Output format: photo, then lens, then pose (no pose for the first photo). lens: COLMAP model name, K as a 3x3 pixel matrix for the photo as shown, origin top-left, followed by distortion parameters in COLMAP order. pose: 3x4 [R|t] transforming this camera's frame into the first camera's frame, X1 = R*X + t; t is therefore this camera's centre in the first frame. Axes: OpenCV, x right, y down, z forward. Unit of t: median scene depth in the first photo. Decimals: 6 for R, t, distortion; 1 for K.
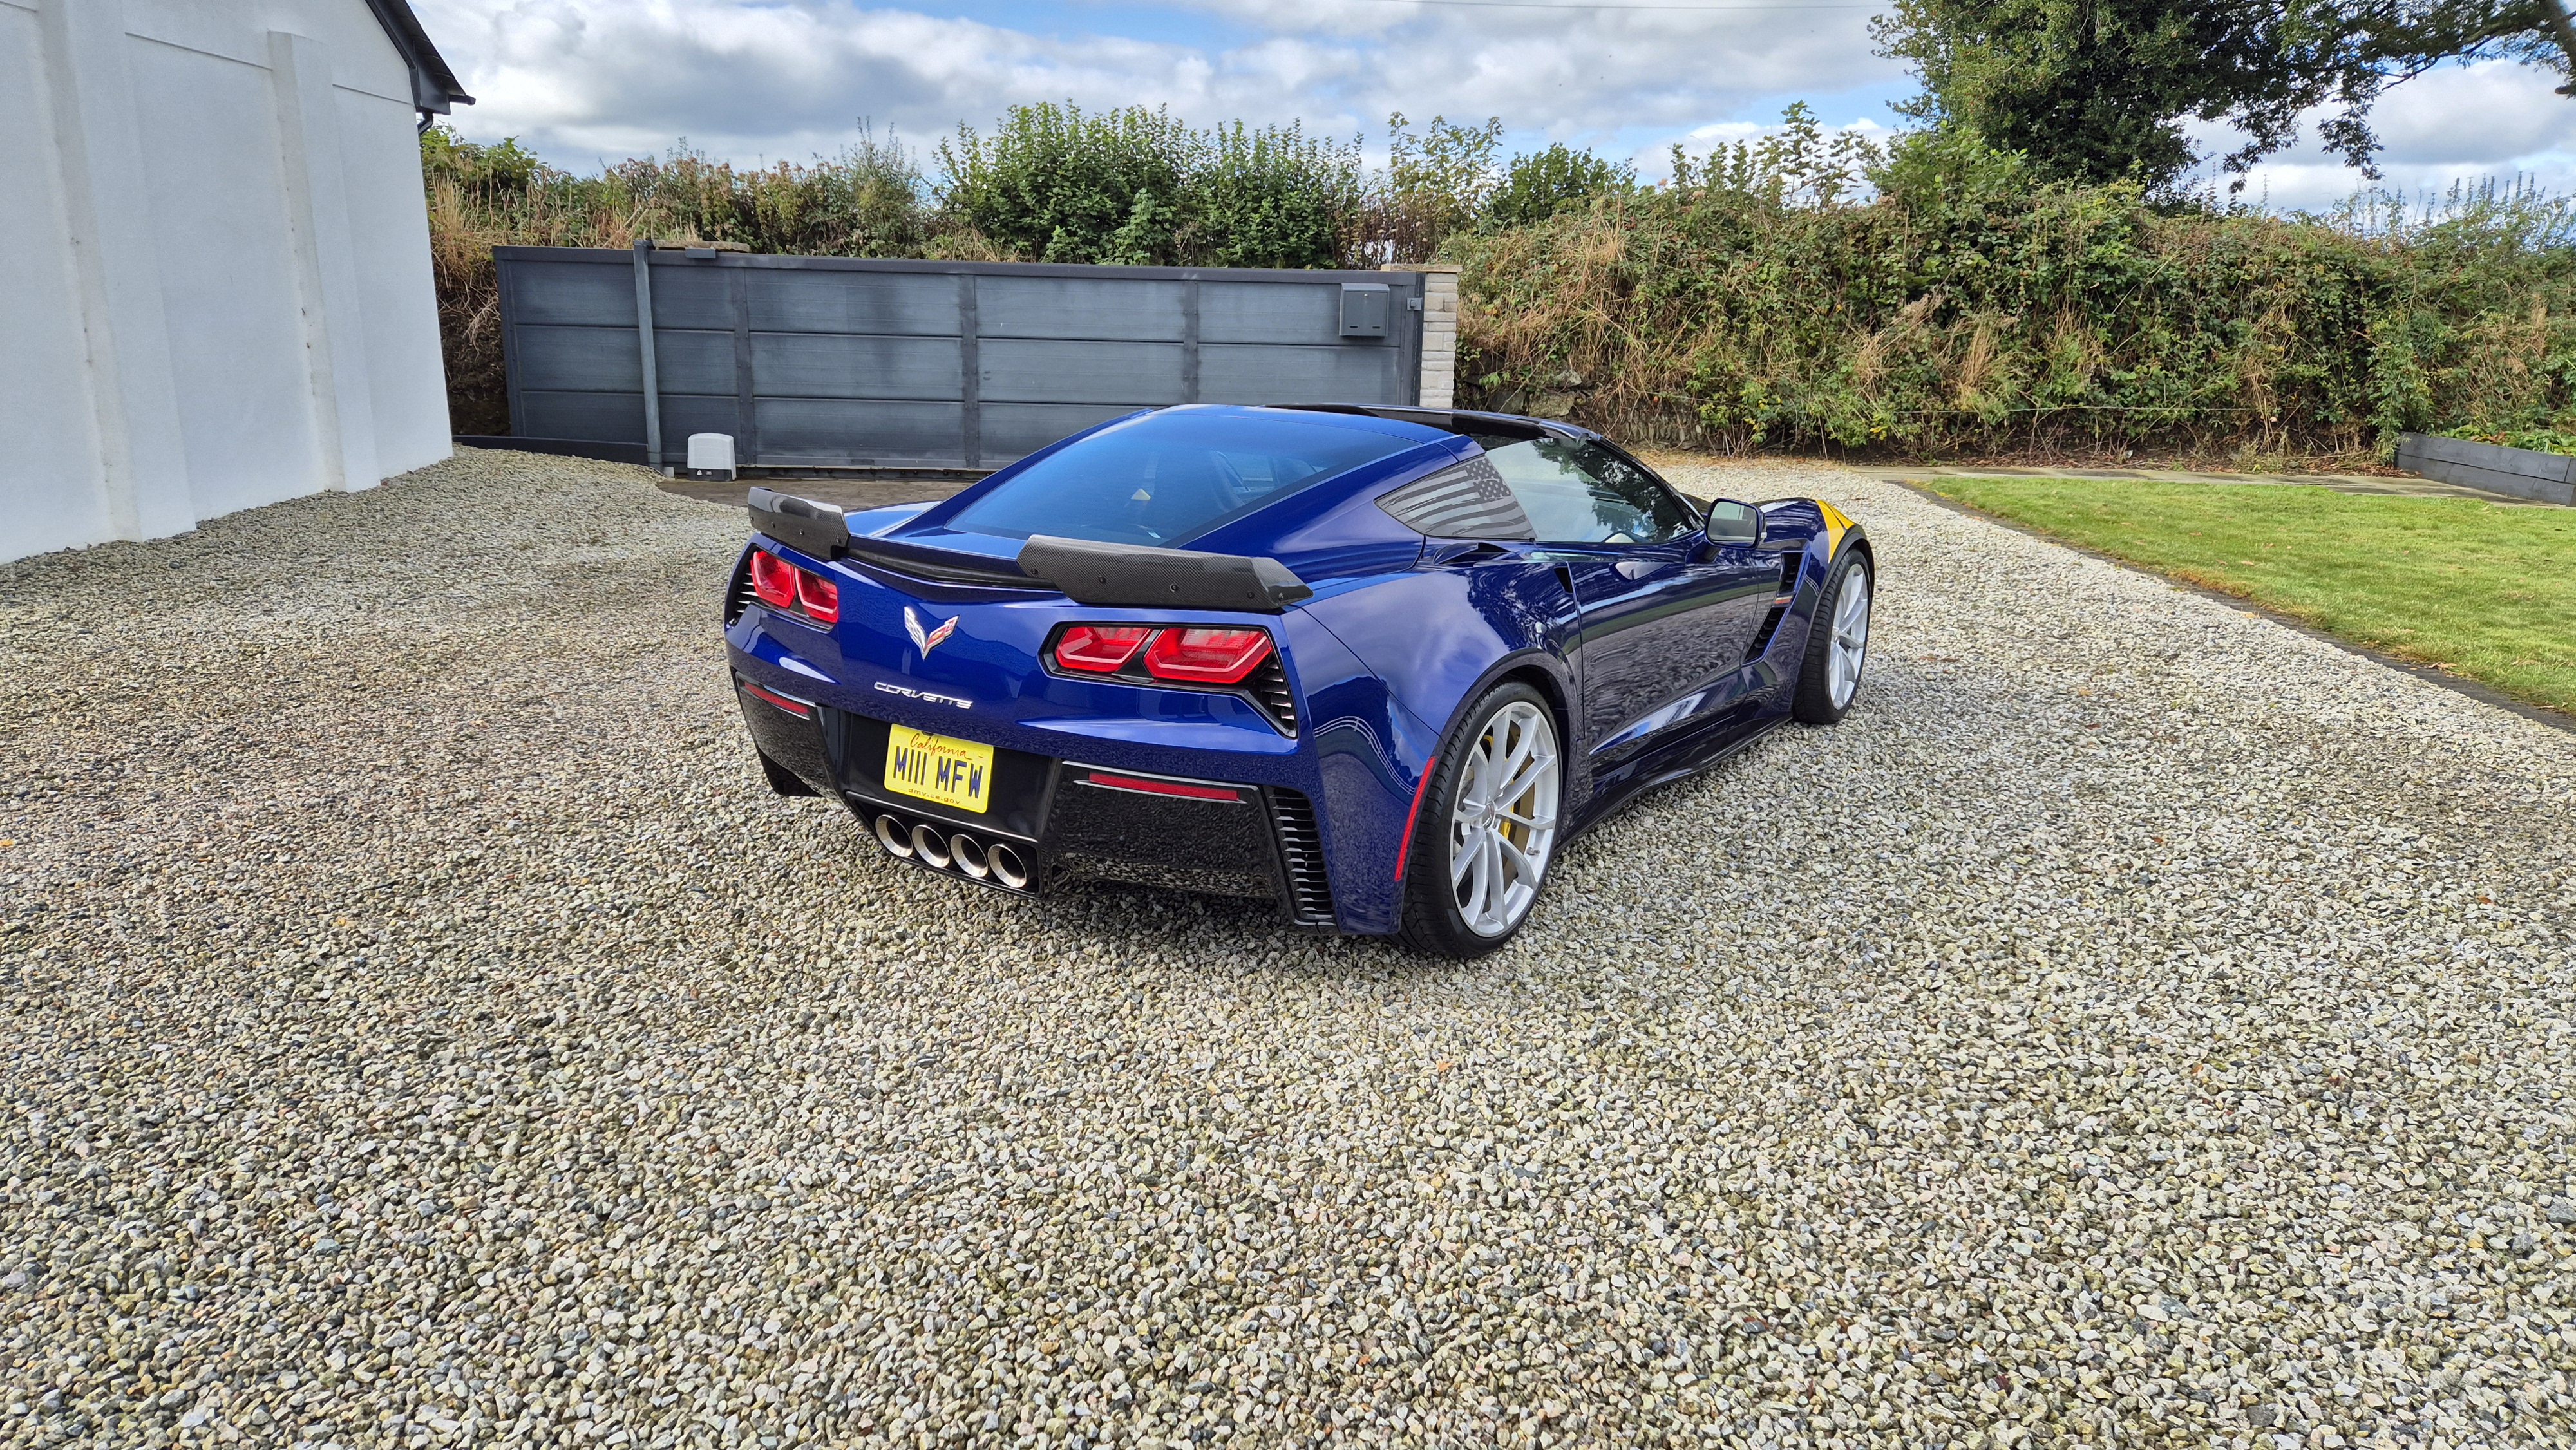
lens RADIAL K [[1690.2, 0, 1288.0], [0, 1690.2, 725.0], [0, 0, 1]] dist [0.101674, -0.083503]
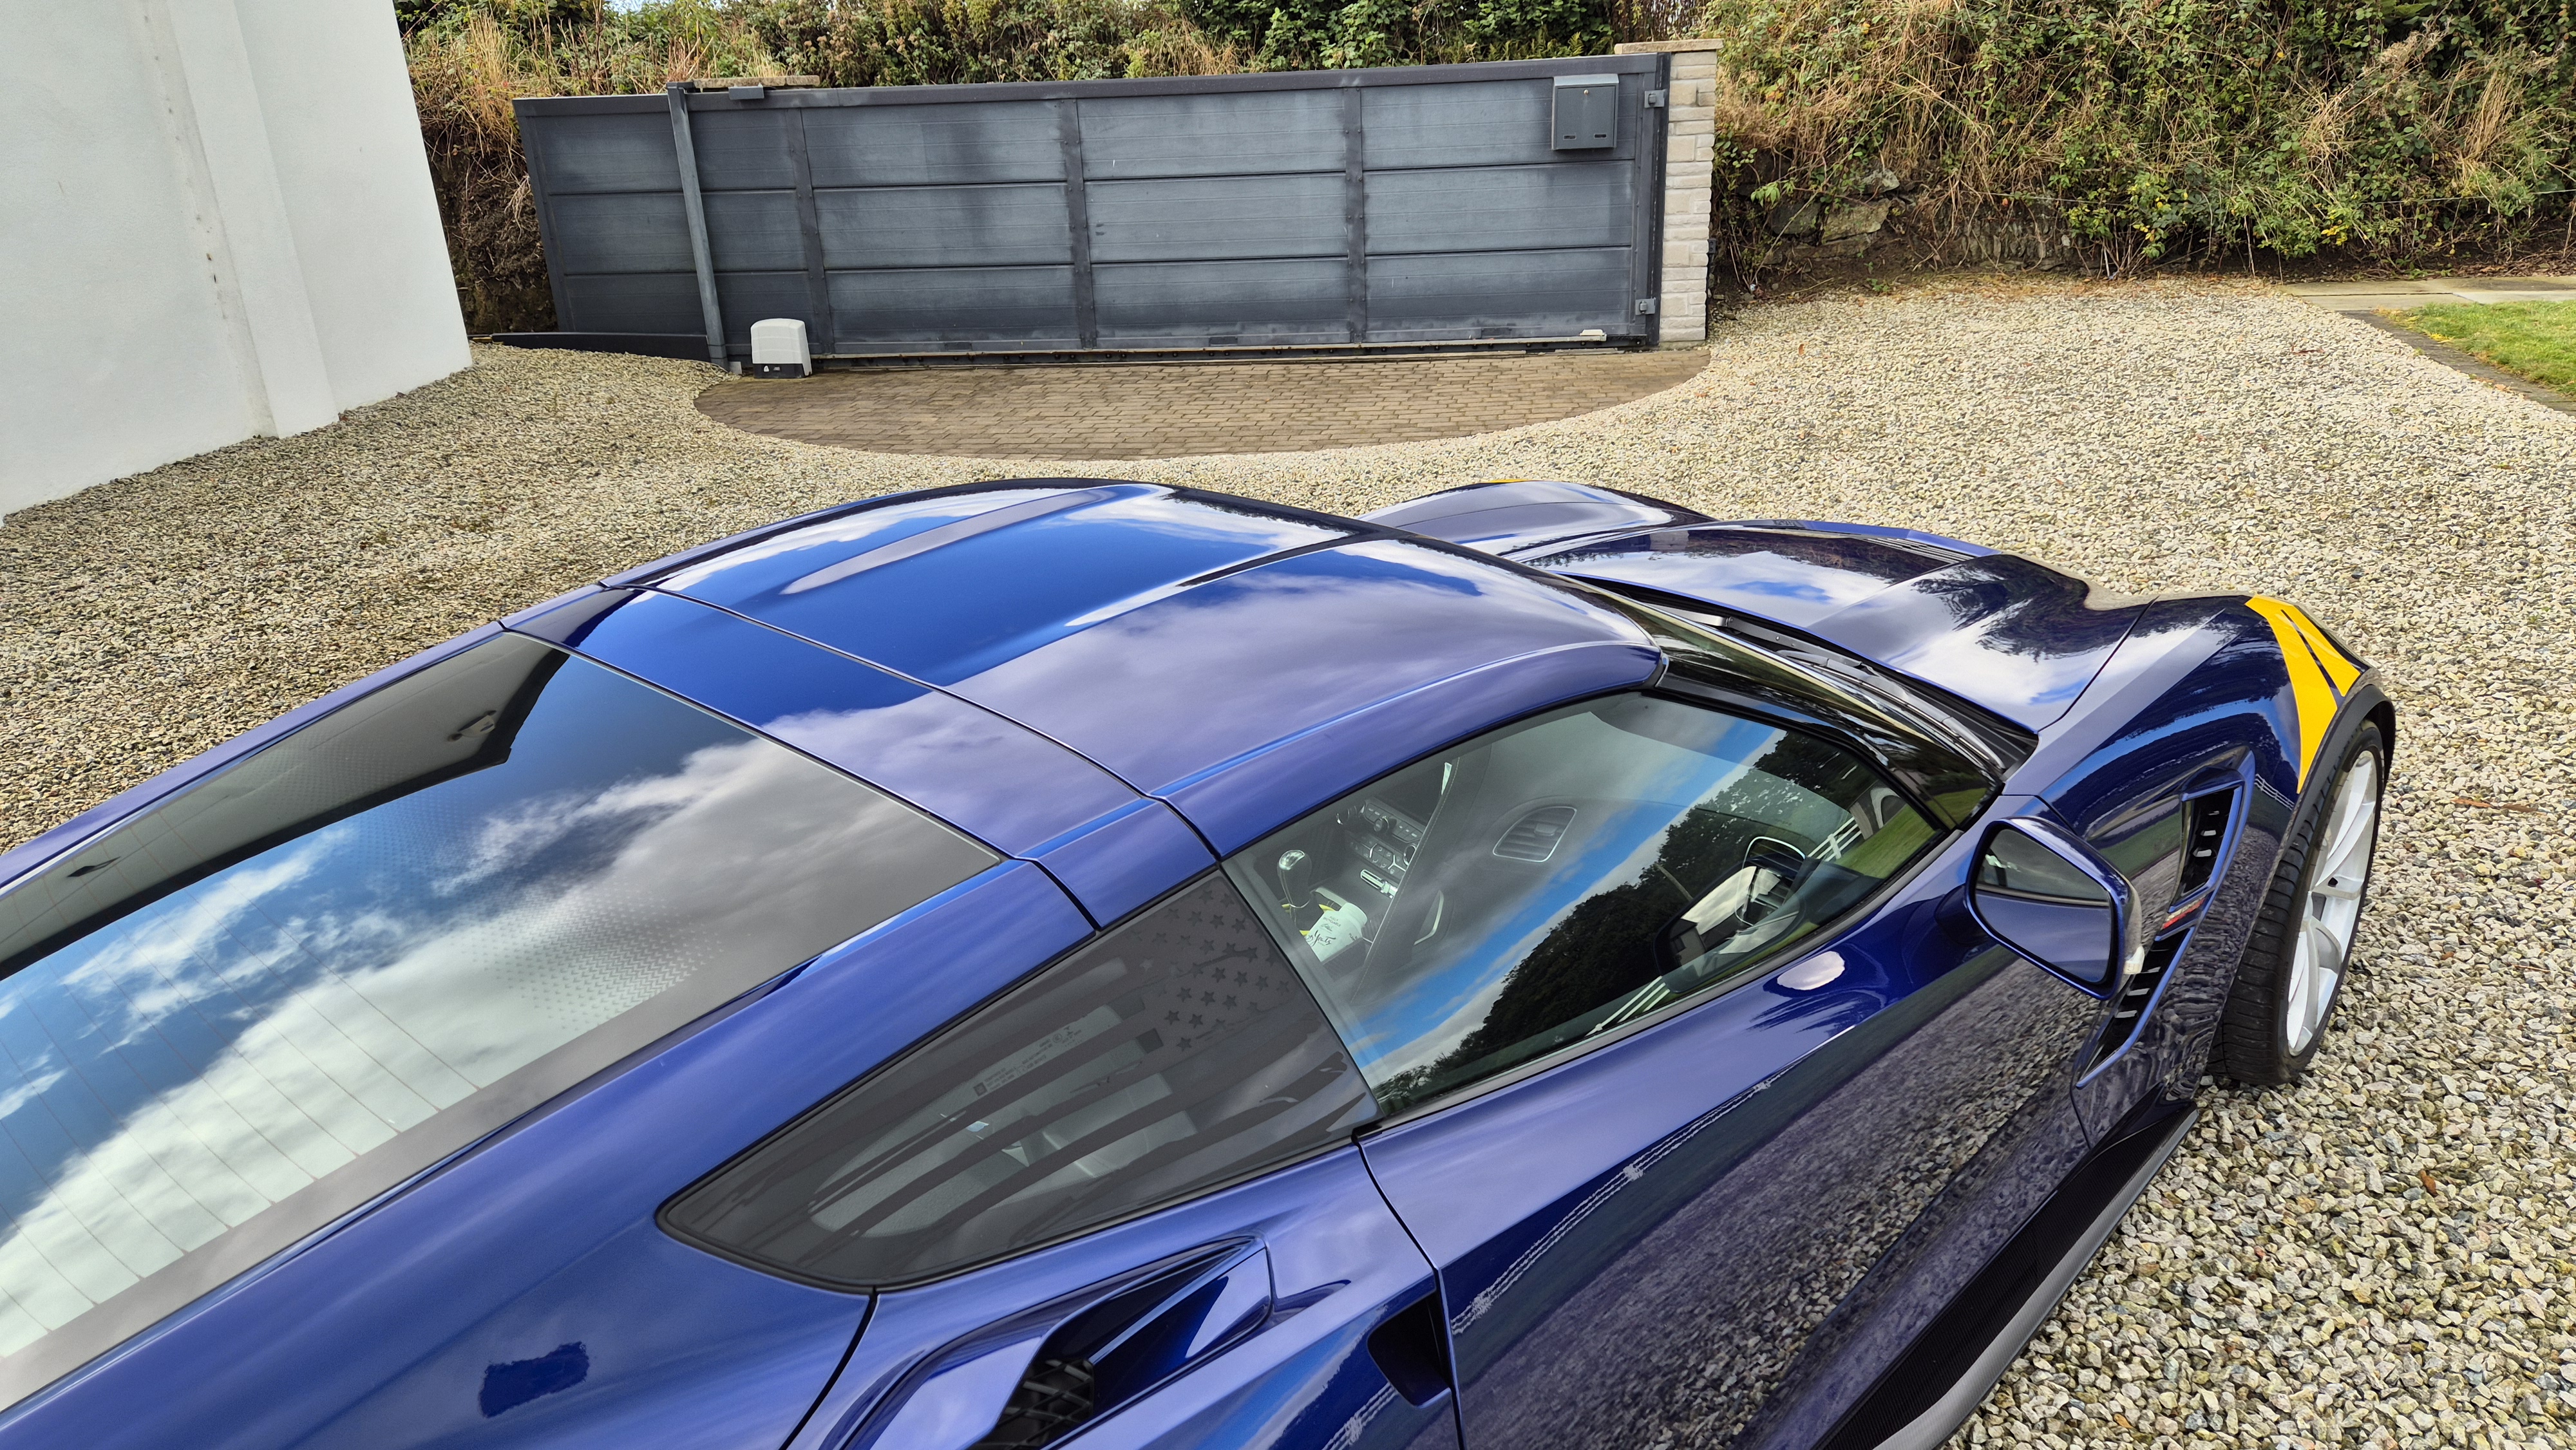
lens RADIAL K [[1709.4, 0, 1302.1], [0, 1709.4, 711.3], [0, 0, 1]] dist [0.097606, -0.084713]
pose [[0.984002, 0.001643, -0.178149, 0.052168], [0.018225, 0.993784, 0.109828, -0.061871], [0.177222, -0.111318, 0.977855, 0.187365]]
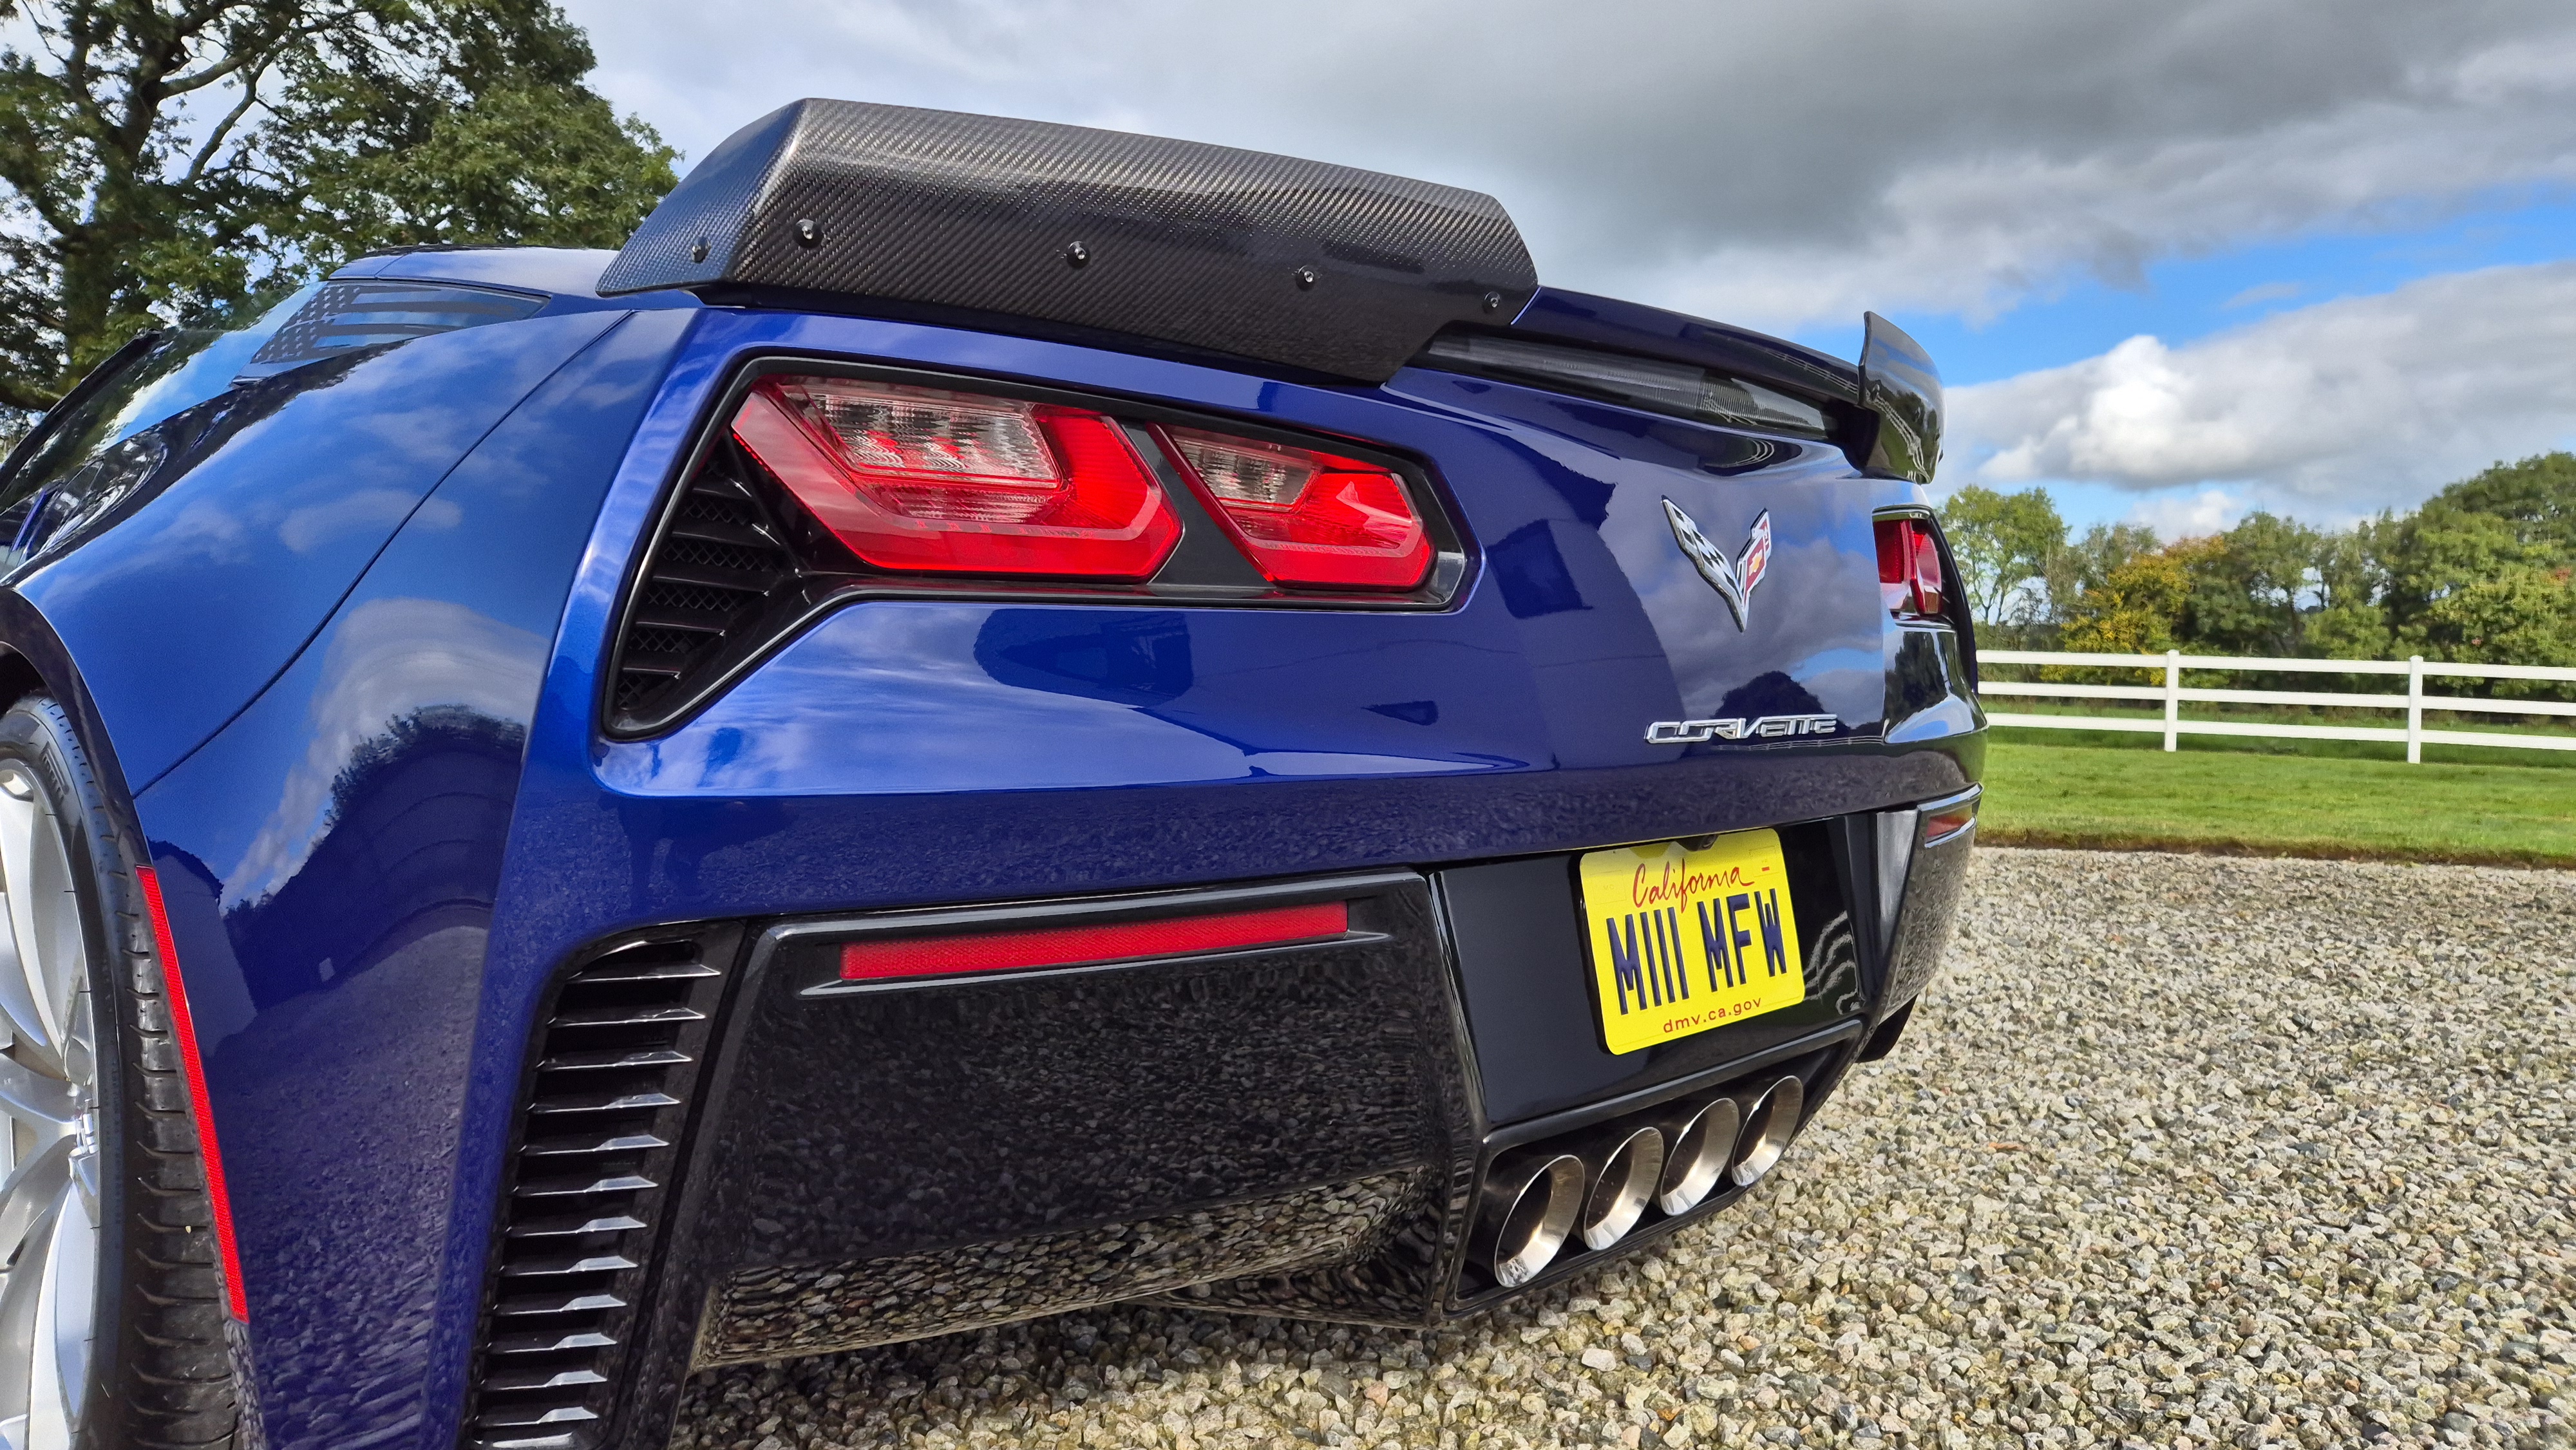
lens RADIAL K [[1727.3, 0, 1291.1], [0, 1727.3, 744.0], [0, 0, 1]] dist [0.086487, -0.077908]
pose [[0.185622, -0.078709, 0.979464, -0.140962], [0.251430, 0.967408, 0.030090, -0.011785], [-0.949909, 0.240682, 0.199362, 0.237928]]
